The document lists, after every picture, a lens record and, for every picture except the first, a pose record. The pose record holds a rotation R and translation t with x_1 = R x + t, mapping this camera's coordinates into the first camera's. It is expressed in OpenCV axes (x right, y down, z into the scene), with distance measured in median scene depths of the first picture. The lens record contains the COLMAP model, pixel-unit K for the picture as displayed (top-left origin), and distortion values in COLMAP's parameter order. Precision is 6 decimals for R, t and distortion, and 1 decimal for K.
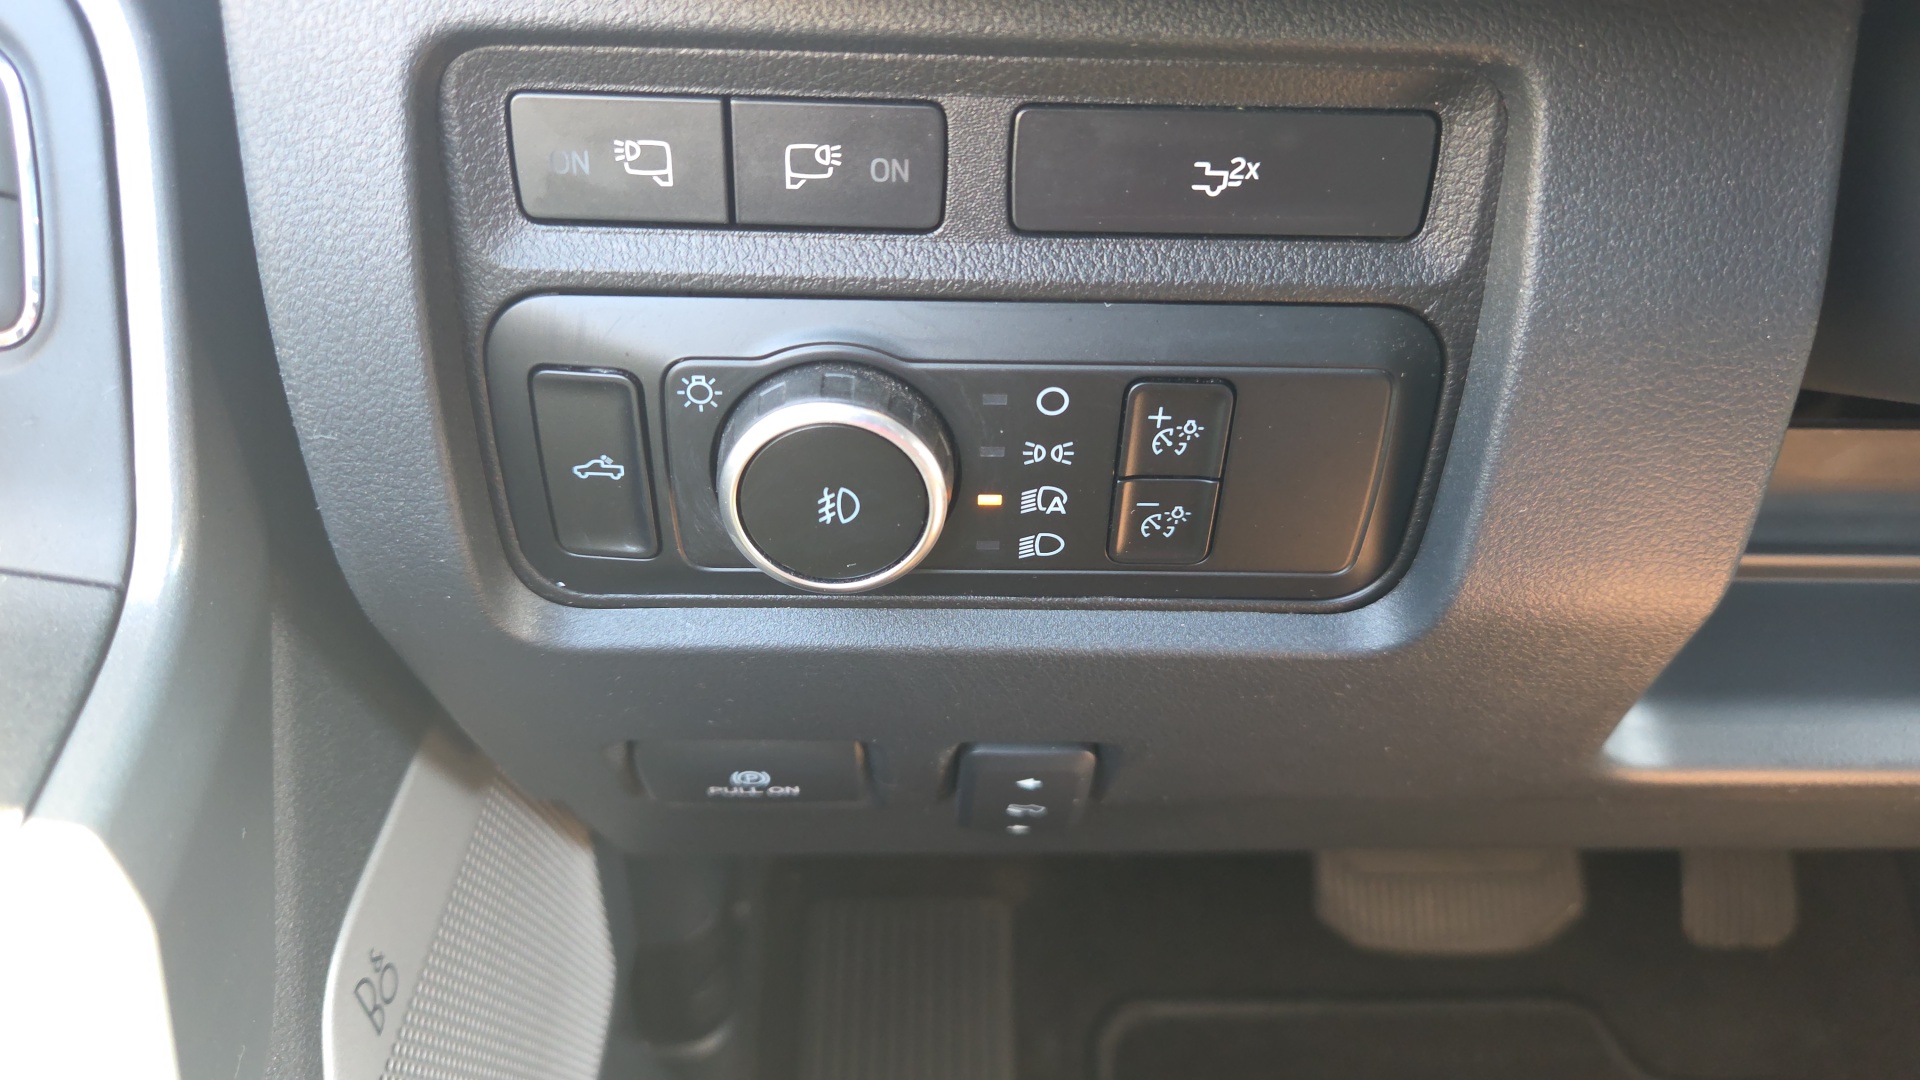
lens RADIAL K [[1372.9, 0, 951.4], [0, 1372.9, 543.1], [0, 0, 1]] dist [0.005938, -0.001444]
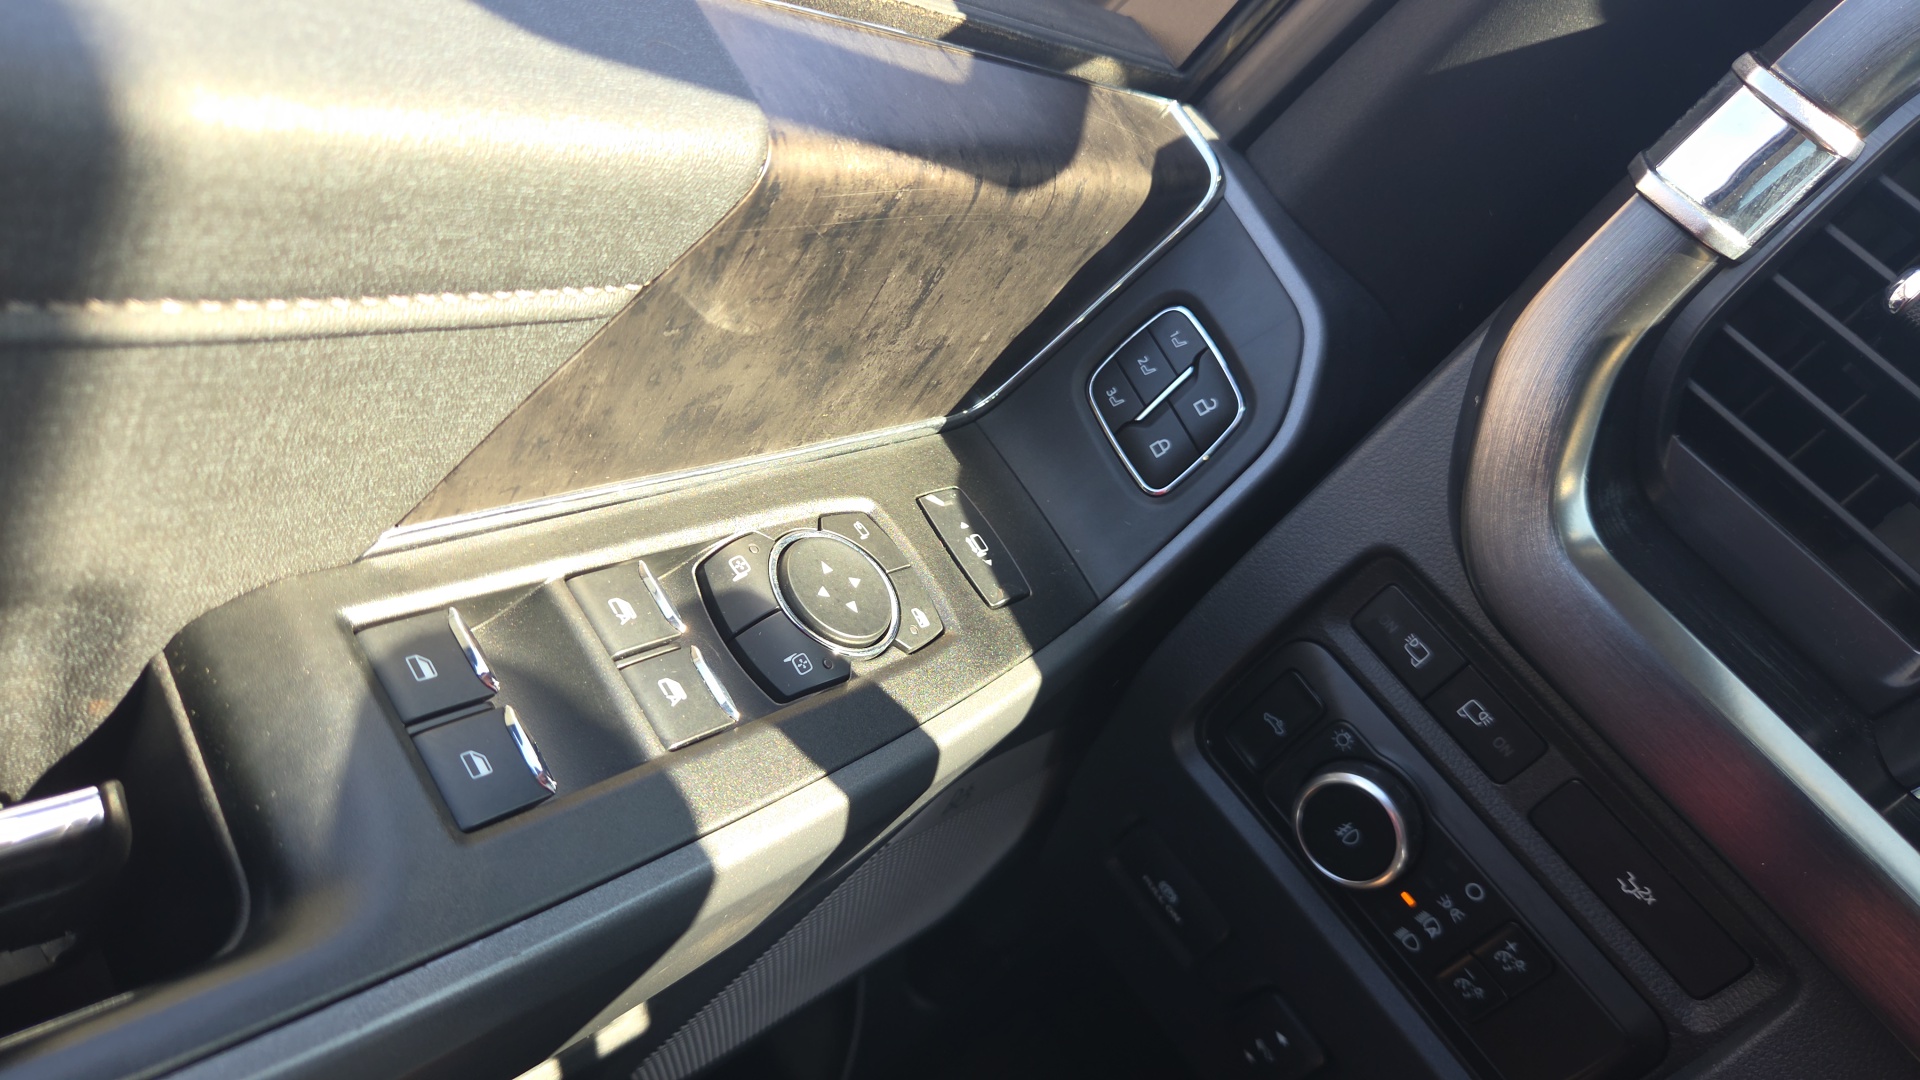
lens RADIAL K [[1372.9, 0, 951.4], [0, 1372.9, 543.1], [0, 0, 1]] dist [0.005938, -0.001444]
pose [[0.598355, 0.719039, -0.353487, -0.029261], [-0.760427, 0.648625, 0.032198, 0.064528], [0.252432, 0.249535, 0.934885, -0.979174]]
